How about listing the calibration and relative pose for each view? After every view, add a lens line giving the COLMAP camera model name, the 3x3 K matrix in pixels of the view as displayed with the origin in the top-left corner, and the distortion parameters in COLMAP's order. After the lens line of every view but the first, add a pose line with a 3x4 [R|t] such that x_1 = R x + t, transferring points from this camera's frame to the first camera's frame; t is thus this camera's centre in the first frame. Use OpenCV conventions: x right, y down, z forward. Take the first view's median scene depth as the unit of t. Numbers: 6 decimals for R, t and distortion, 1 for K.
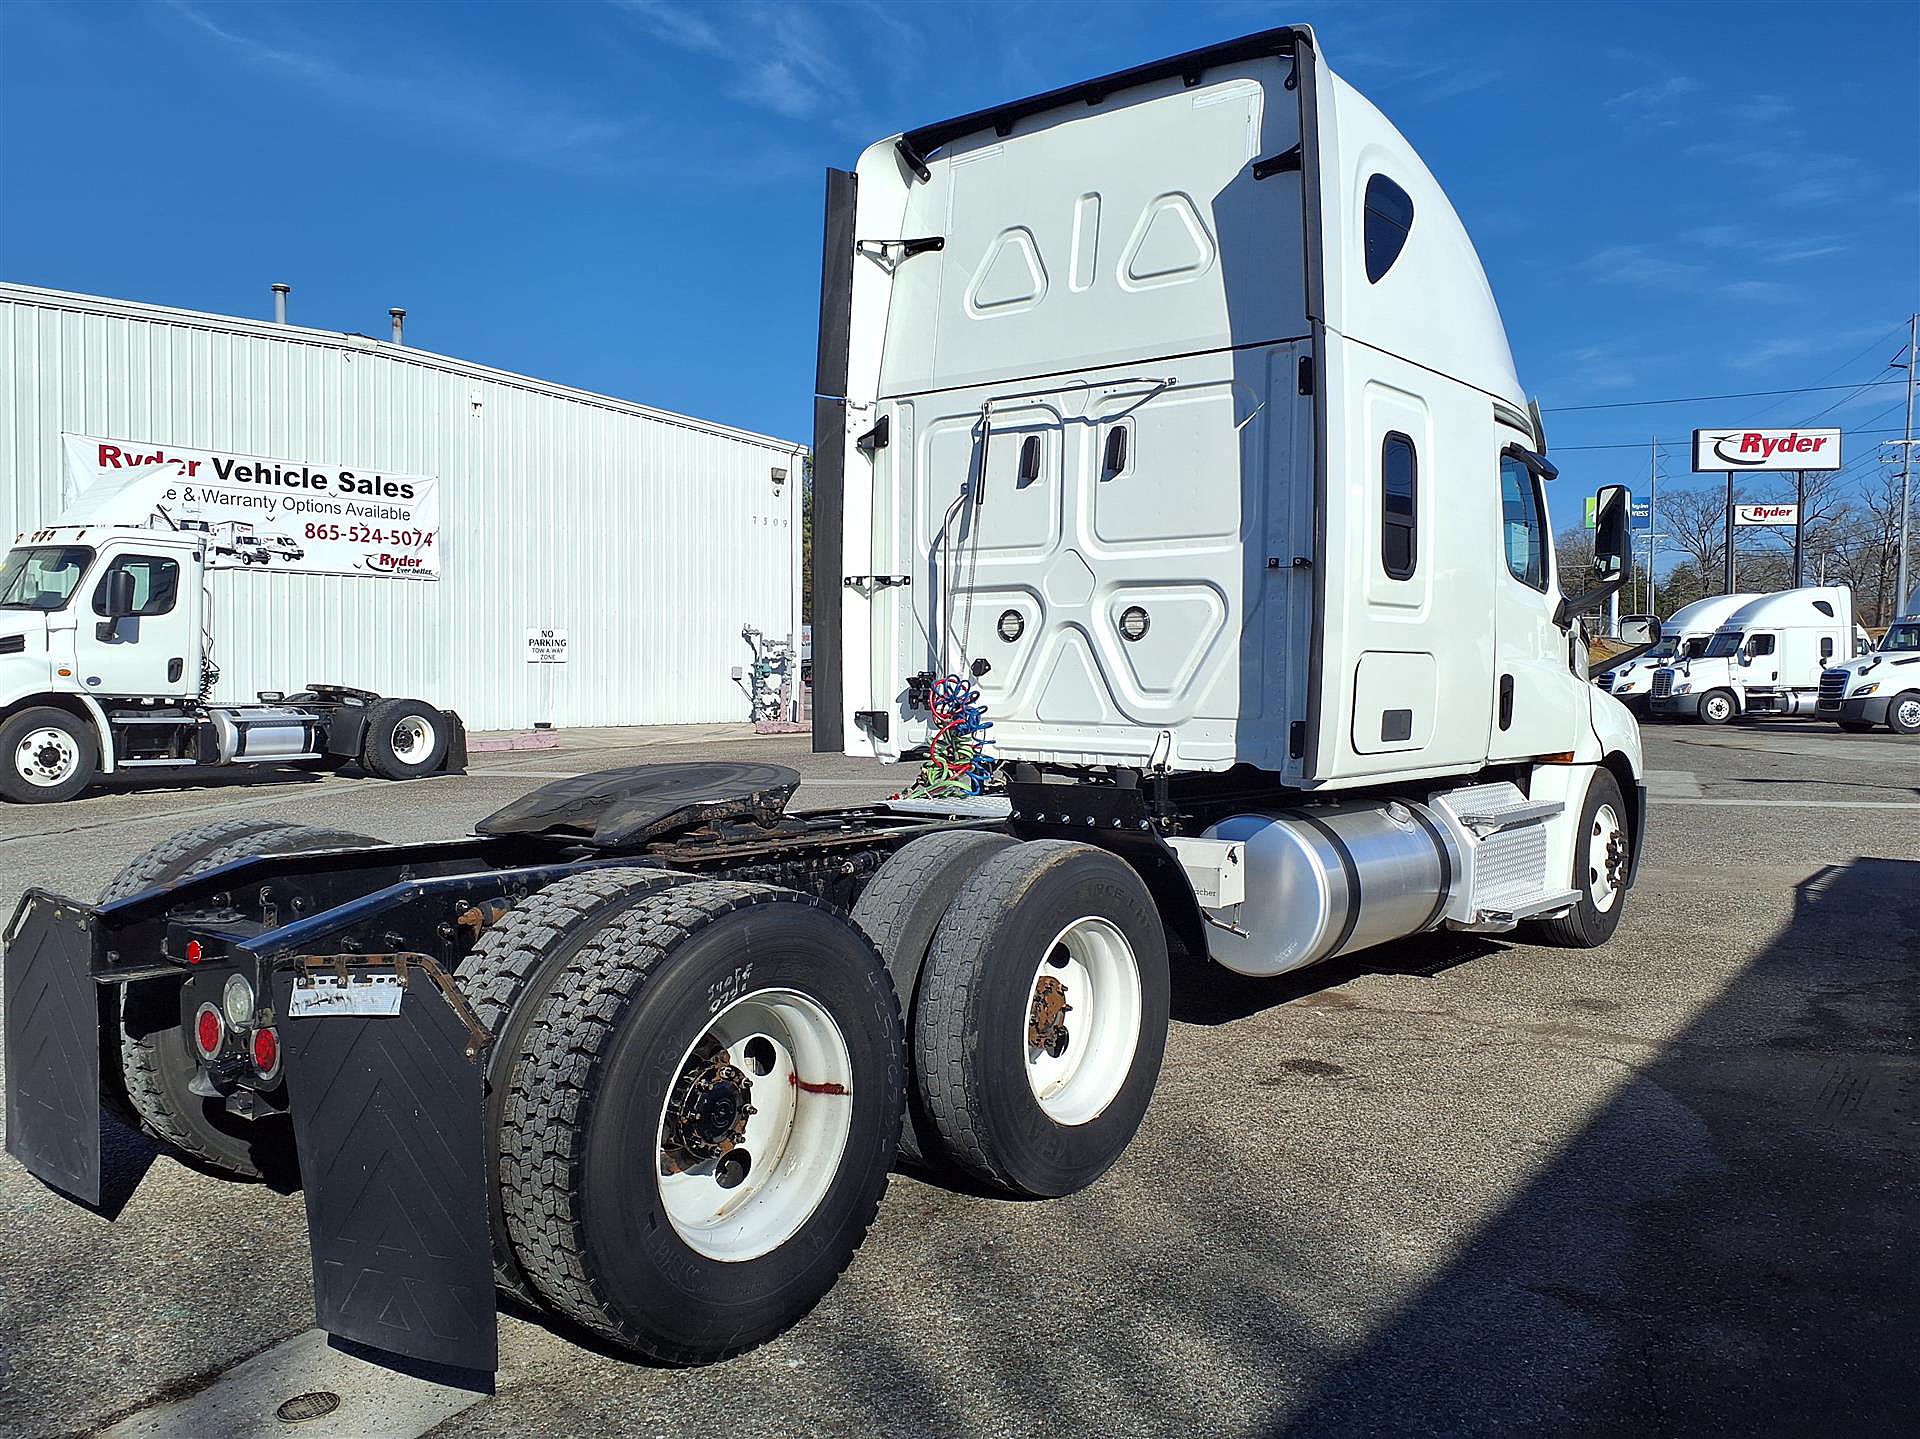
lens RADIAL K [[1587.6, 0, 960.0], [0, 1587.6, 719.5], [0, 0, 1]] dist [0.078540, 0.002492]
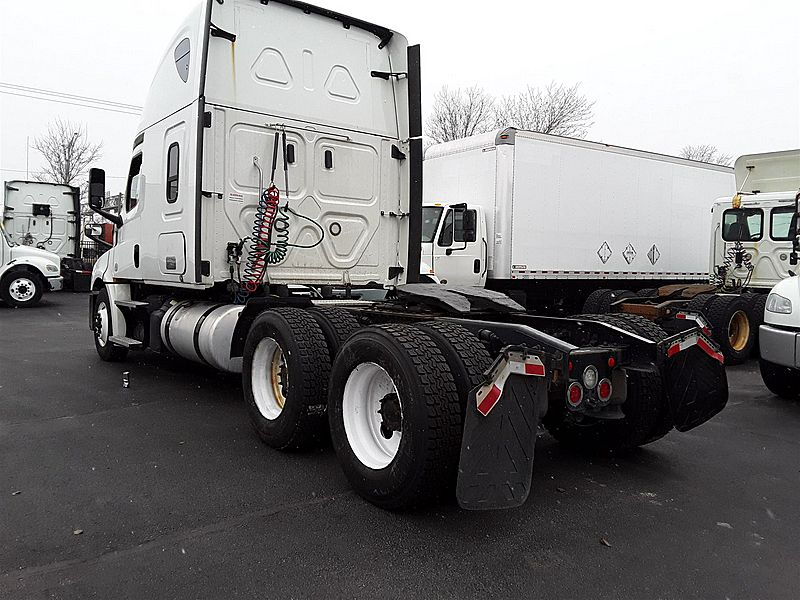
lens RADIAL K [[647.9, 0, 427.0], [0, 647.9, 287.3], [0, 0, 1]] dist [0.058660, 0.004869]
pose [[0.226730, -0.018205, 0.973787, -0.839079], [-0.007607, 0.999762, 0.020461, 0.010967], [-0.973928, -0.012046, 0.226538, 0.581343]]
